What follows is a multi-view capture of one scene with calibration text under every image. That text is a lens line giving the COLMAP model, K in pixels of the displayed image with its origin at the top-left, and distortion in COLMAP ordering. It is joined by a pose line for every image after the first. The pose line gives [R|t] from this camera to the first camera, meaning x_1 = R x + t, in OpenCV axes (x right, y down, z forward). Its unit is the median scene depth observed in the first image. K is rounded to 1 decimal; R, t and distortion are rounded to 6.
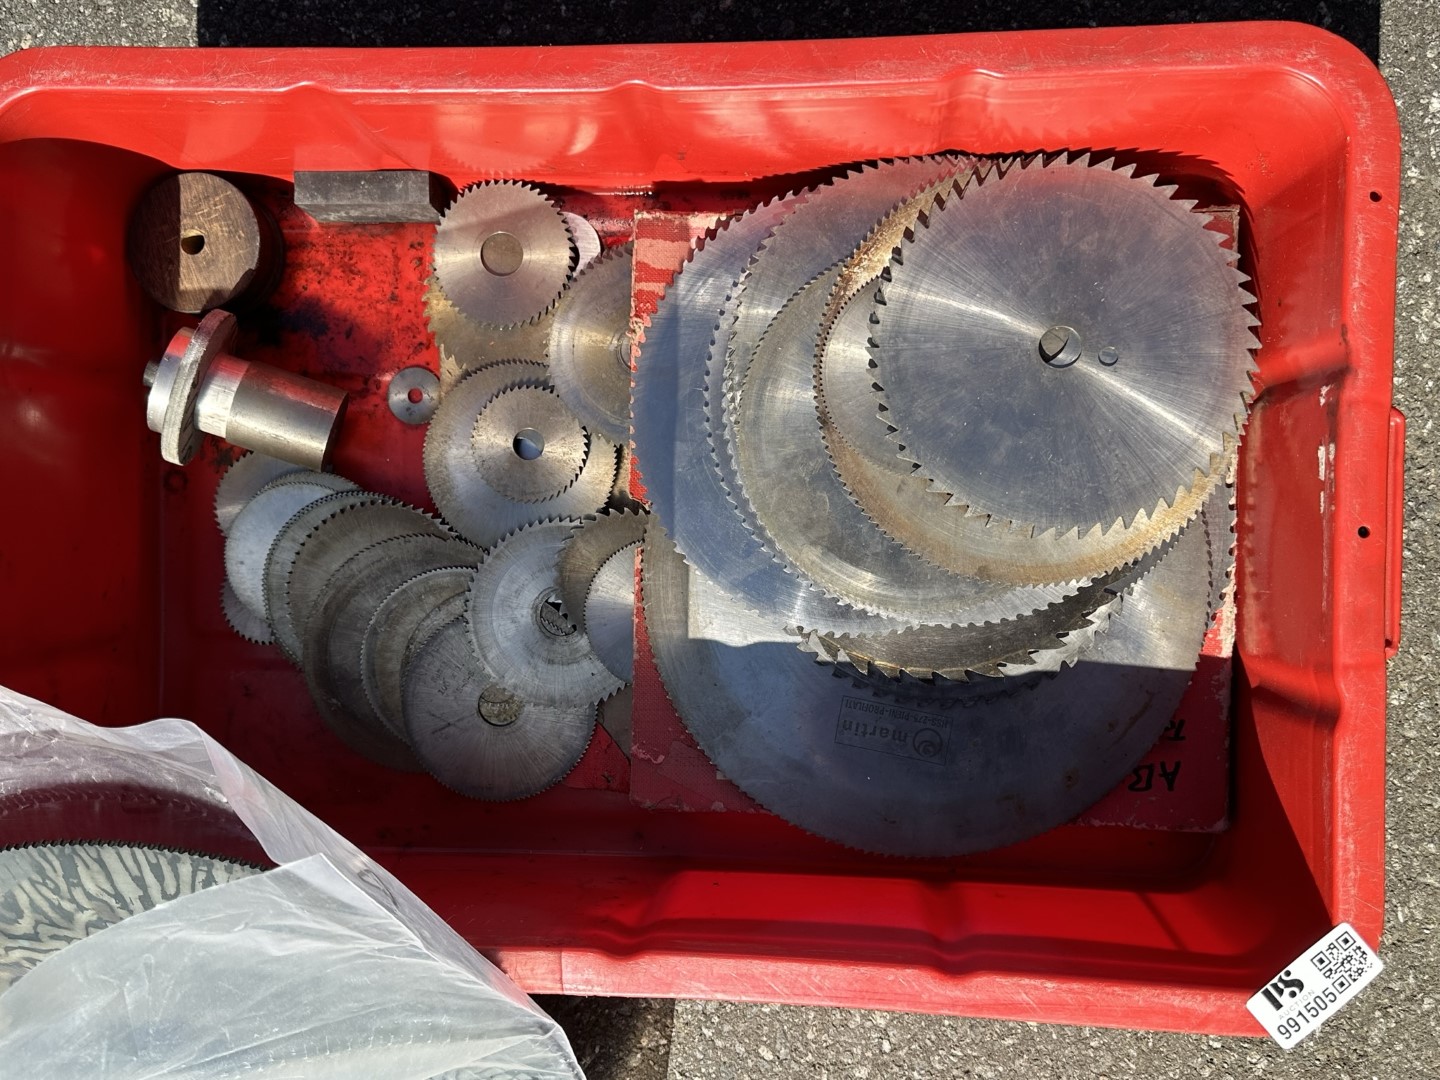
lens RADIAL K [[1360.3, 0, 723.2], [0, 1360.3, 548.9], [0, 0, 1]] dist [0.039827, 0.000000]
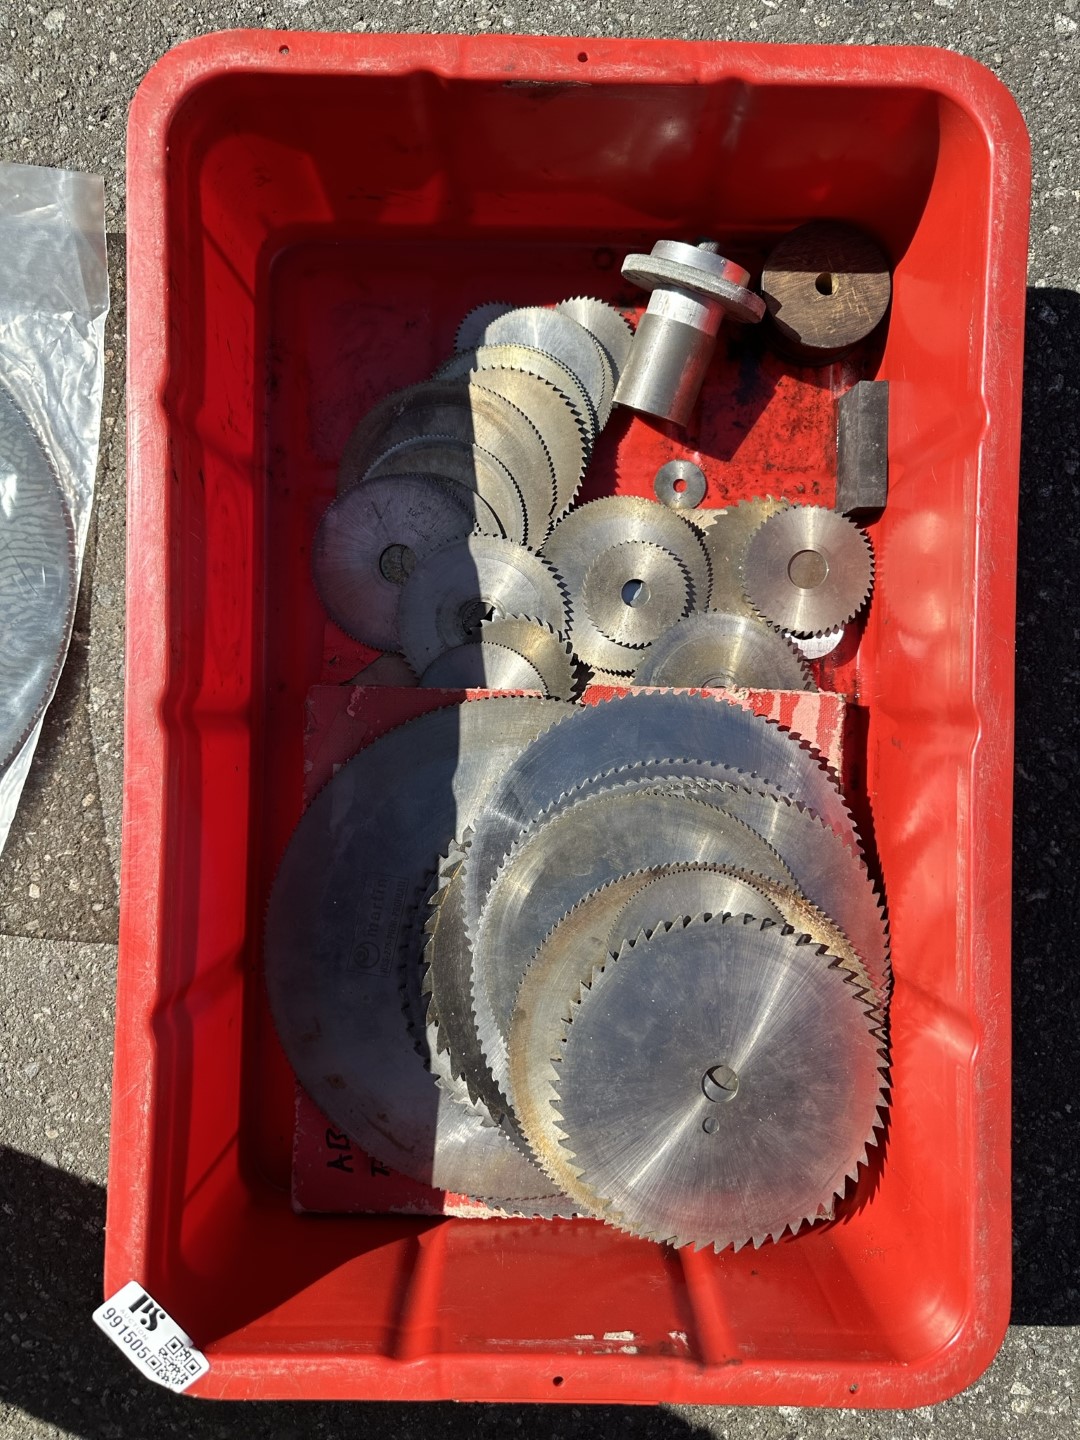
lens RADIAL K [[1046.8, 0, 541.9], [0, 1046.8, 720.1], [0, 0, 1]] dist [0.022530, -0.053170]
pose [[-0.006471, 0.996310, 0.085582, -0.118331], [-0.999790, -0.004782, -0.019931, 0.016675], [-0.019448, -0.085693, 0.996132, 0.155794]]
